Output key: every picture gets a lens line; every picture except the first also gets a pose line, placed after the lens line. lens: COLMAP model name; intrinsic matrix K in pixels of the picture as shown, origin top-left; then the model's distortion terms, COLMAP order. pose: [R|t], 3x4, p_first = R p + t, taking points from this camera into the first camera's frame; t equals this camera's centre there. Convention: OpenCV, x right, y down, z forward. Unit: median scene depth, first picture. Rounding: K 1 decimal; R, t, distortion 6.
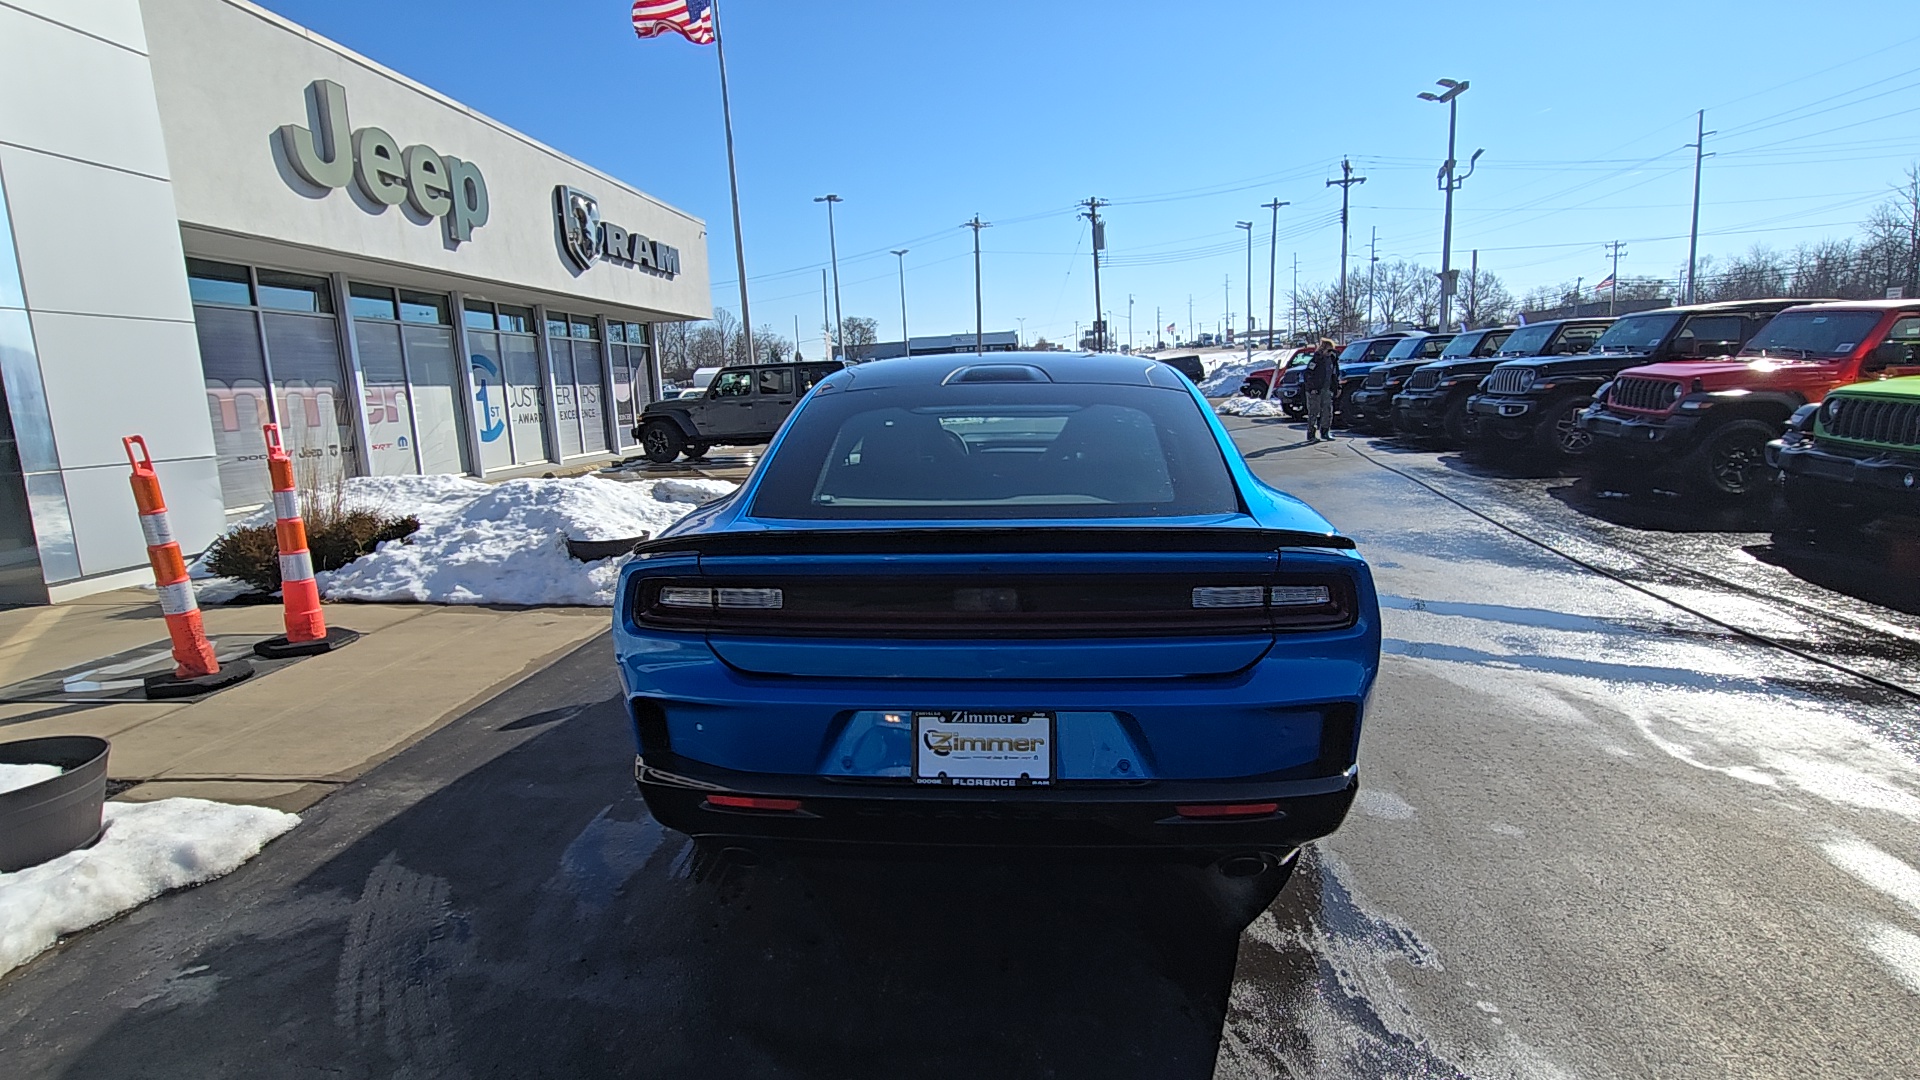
lens RADIAL K [[969.7, 0, 950.2], [0, 969.7, 545.3], [0, 0, 1]] dist [0.002310, -0.003183]
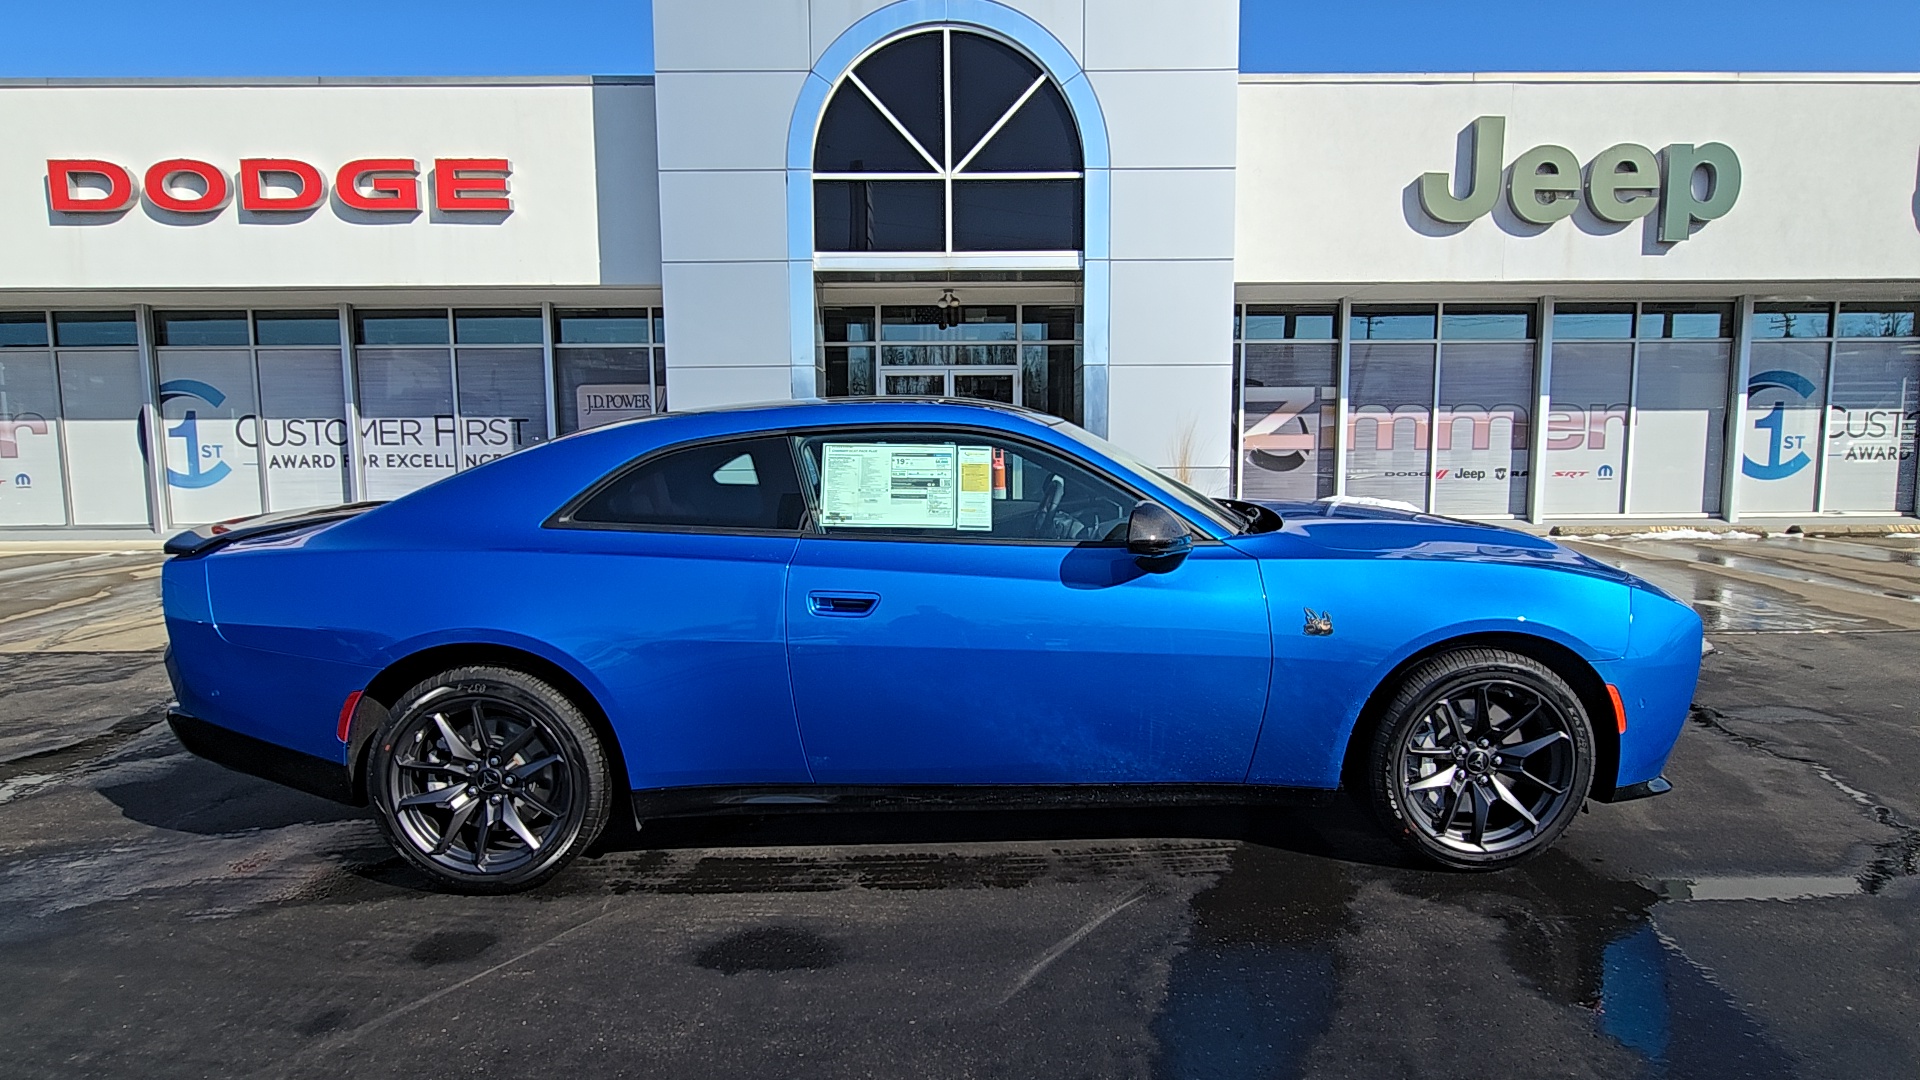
lens RADIAL K [[969.7, 0, 950.2], [0, 969.7, 545.3], [0, 0, 1]] dist [0.002310, -0.003183]
pose [[0.093794, 0.144541, -0.985043, 0.308563], [-0.158584, 0.978942, 0.128546, -0.060267], [0.982880, 0.144156, 0.114740, 0.309755]]
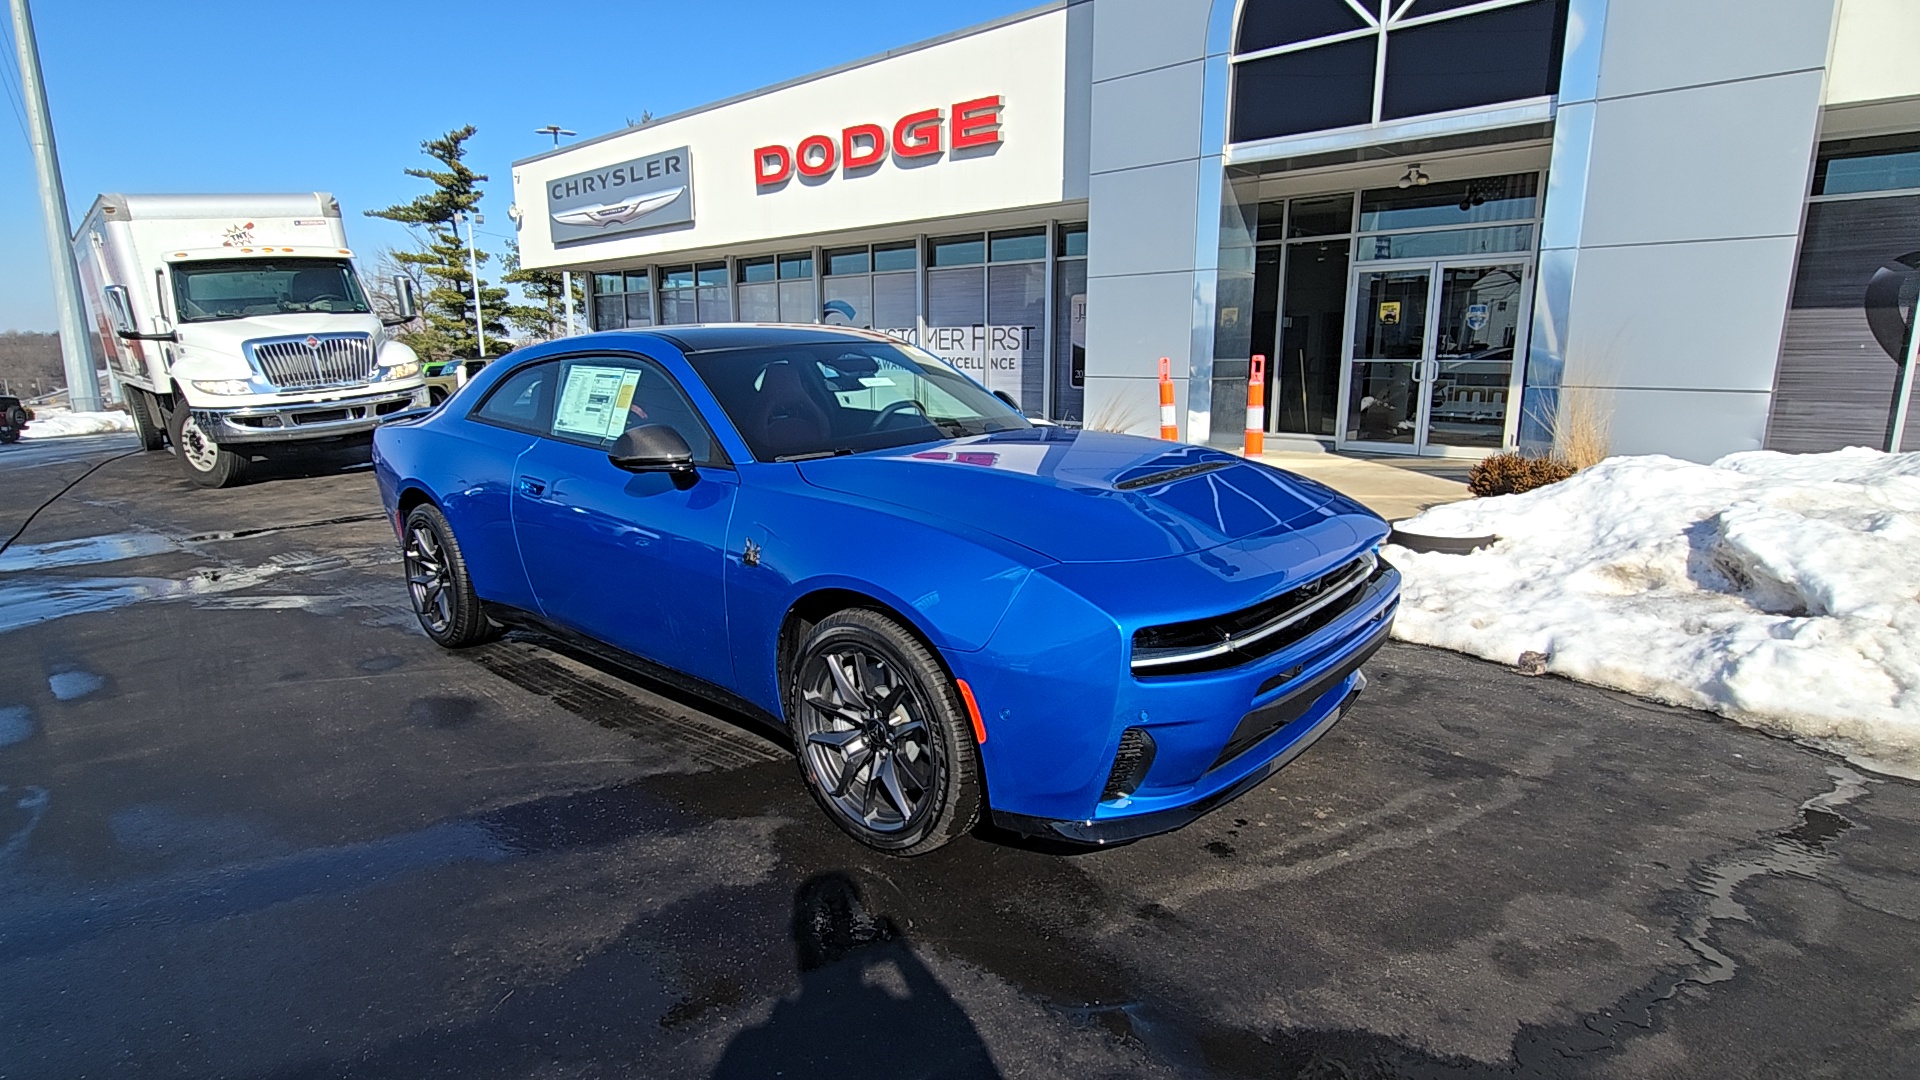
lens RADIAL K [[969.7, 0, 950.2], [0, 969.7, 545.3], [0, 0, 1]] dist [0.002310, -0.003183]
pose [[-0.610103, 0.202146, -0.766101, 0.244110], [-0.098703, 0.939984, 0.326632, -0.107950], [0.786150, 0.274895, -0.553535, 0.582275]]
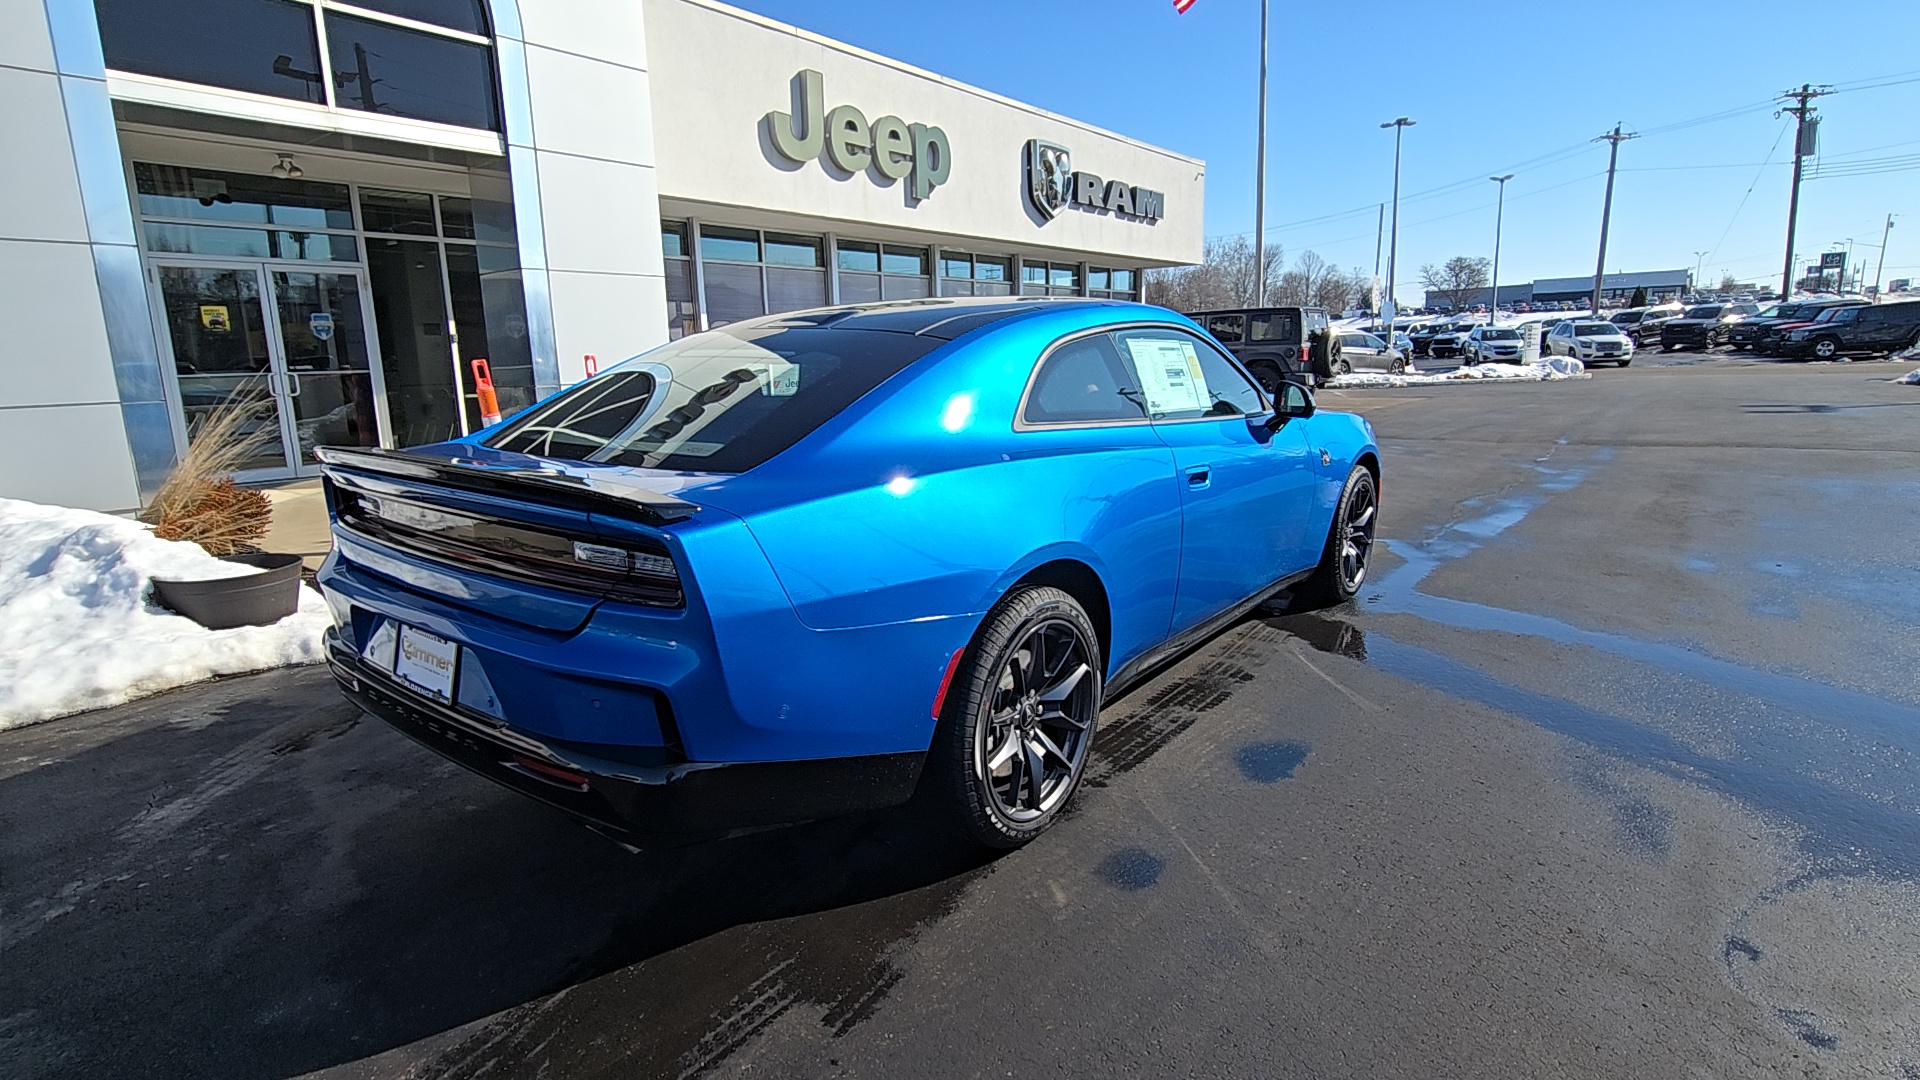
lens RADIAL K [[969.7, 0, 950.2], [0, 969.7, 545.3], [0, 0, 1]] dist [0.002310, -0.003183]
pose [[0.835283, 0.130792, -0.534037, 0.175722], [-0.102458, 0.991308, 0.082530, -0.011454], [0.540189, -0.014220, 0.841423, 0.062891]]
